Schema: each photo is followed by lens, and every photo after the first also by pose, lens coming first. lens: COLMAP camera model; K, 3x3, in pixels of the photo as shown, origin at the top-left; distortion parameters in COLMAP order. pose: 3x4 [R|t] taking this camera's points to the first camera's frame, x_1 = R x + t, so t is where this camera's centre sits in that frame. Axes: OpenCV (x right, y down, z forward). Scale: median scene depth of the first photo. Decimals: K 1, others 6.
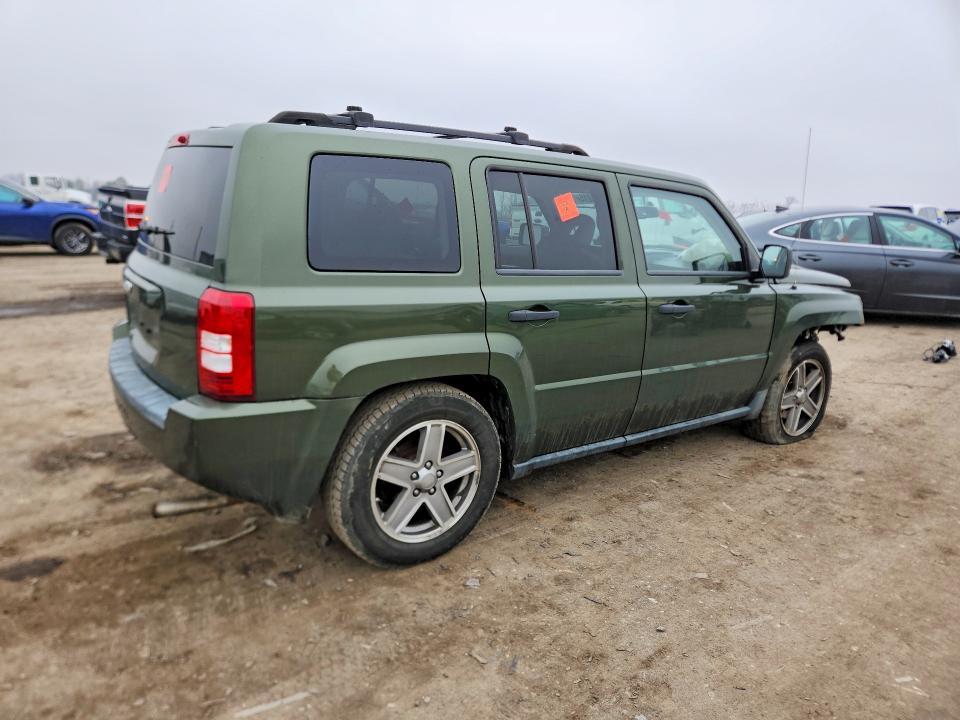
lens RADIAL K [[790.5, 0, 480.0], [0, 790.5, 360.0], [0, 0, 1]] dist [0.035826, -0.008351]
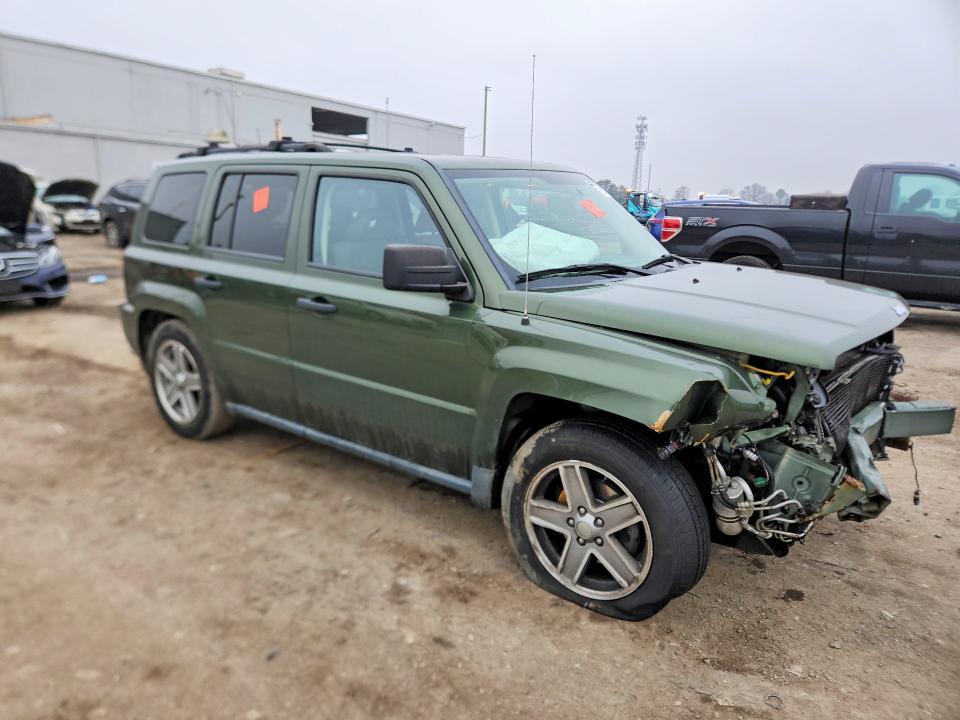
lens RADIAL K [[790.5, 0, 480.0], [0, 790.5, 360.0], [0, 0, 1]] dist [0.035826, -0.008351]
pose [[0.103946, 0.121728, -0.987106, 1.112857], [-0.221906, 0.970302, 0.096289, -0.122002], [0.969512, 0.209036, 0.127871, 1.011838]]
